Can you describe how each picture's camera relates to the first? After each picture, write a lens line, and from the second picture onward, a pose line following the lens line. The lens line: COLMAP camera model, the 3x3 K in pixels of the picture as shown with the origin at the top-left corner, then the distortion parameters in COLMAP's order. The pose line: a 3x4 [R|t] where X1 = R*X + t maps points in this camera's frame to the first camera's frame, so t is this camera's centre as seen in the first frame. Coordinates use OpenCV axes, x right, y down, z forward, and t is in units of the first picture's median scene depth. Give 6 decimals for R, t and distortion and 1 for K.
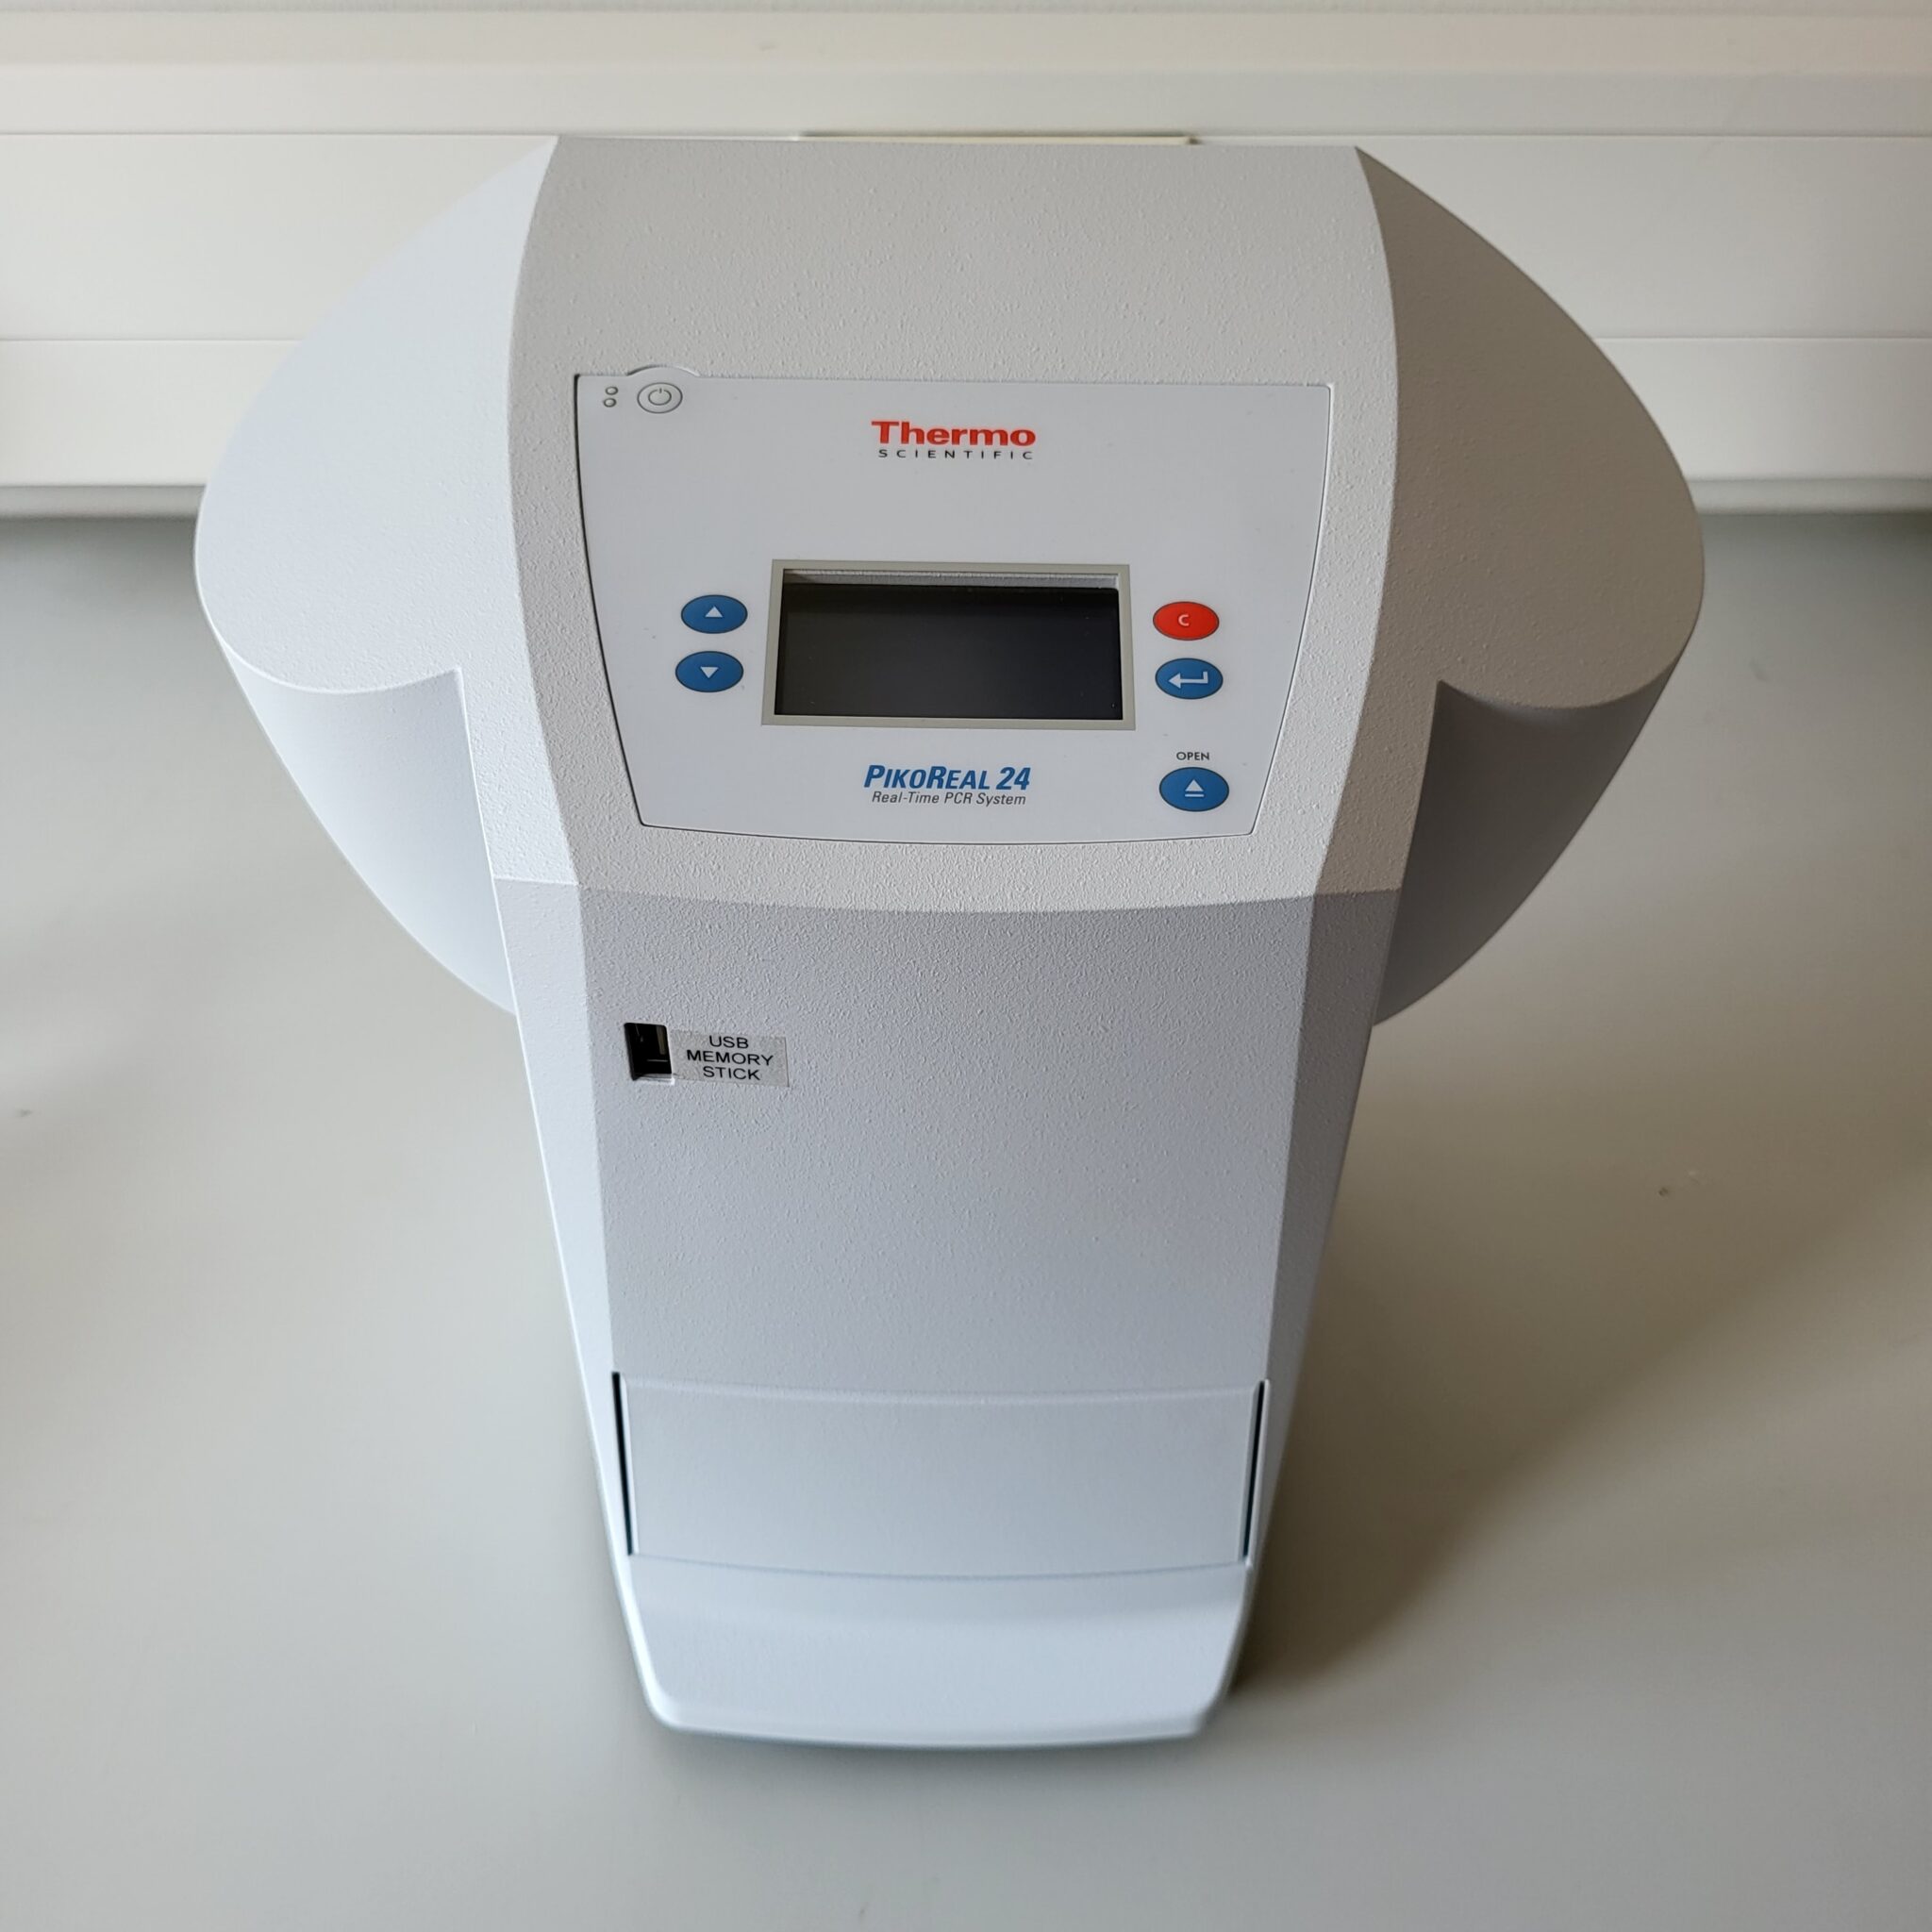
lens RADIAL K [[1978.9, 0, 958.2], [0, 1978.9, 968.3], [0, 0, 1]] dist [-0.036971, 0.000000]
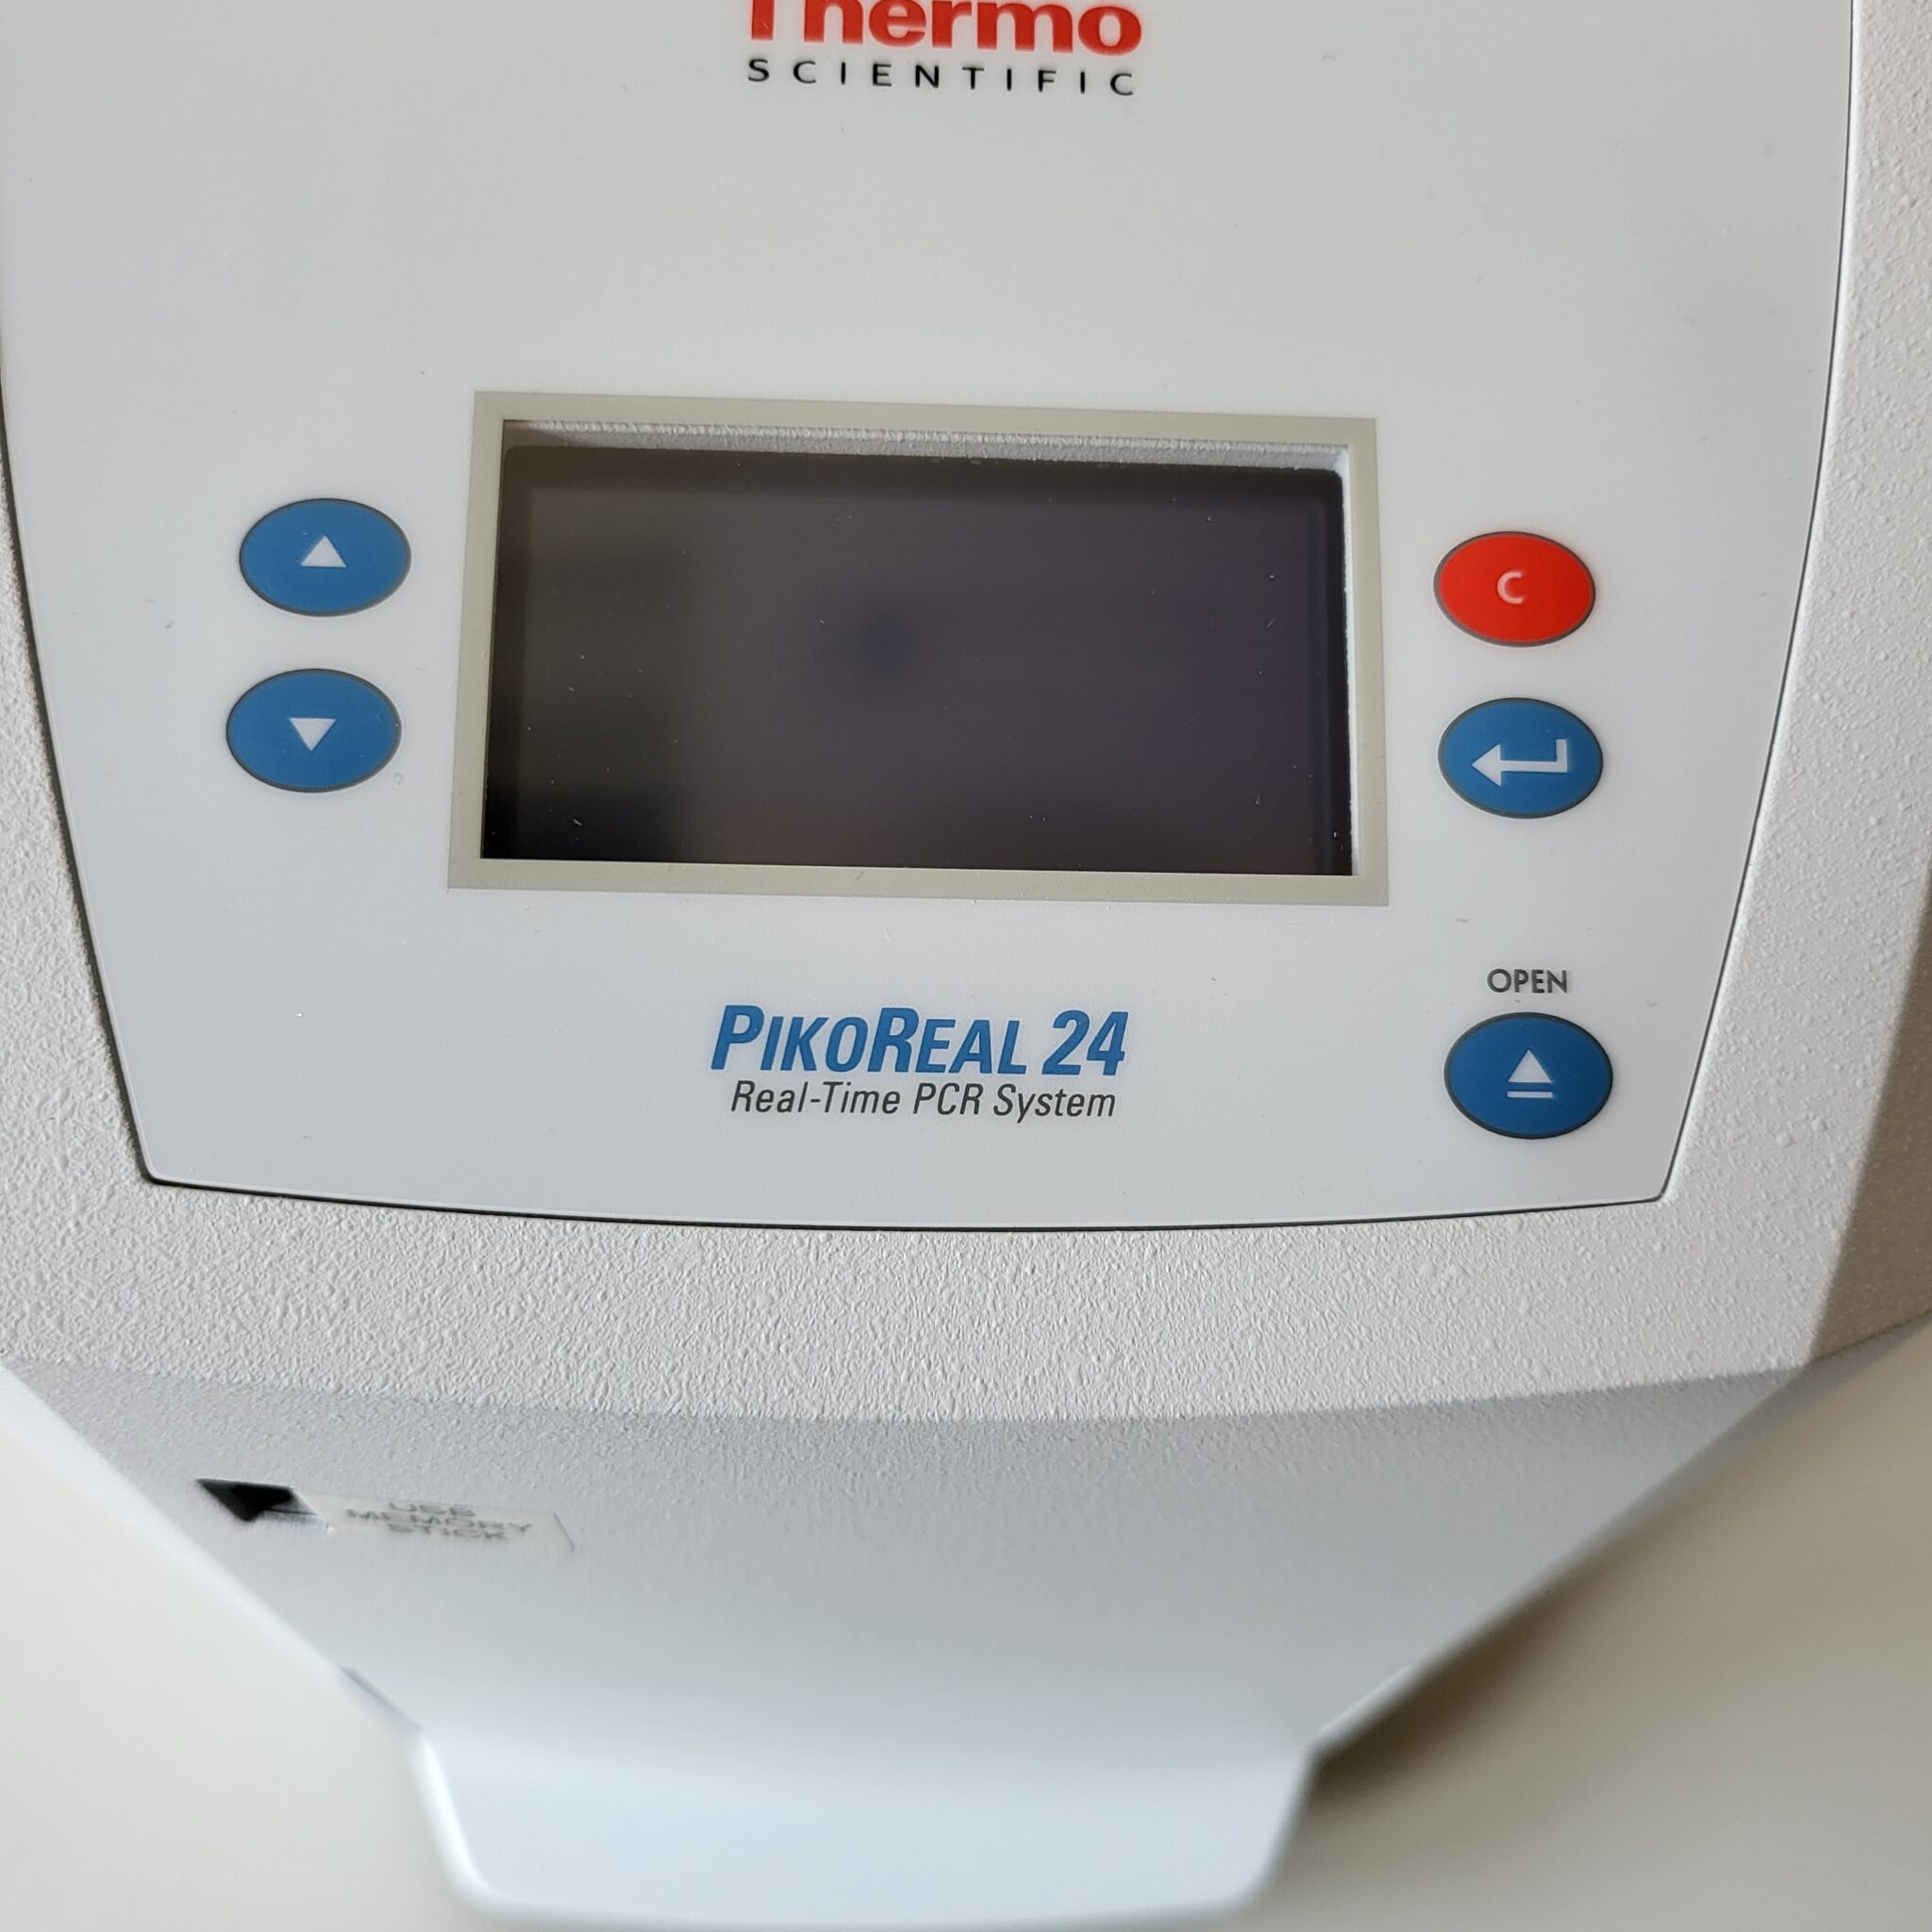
lens RADIAL K [[1978.9, 0, 977.3], [0, 1978.9, 958.7], [0, 0, 1]] dist [-0.036971, 0.000000]
pose [[0.999064, 0.004991, 0.042978, -0.011291], [-0.018190, 0.949726, 0.312553, -0.236535], [-0.039257, -0.313042, 0.948928, 0.624678]]
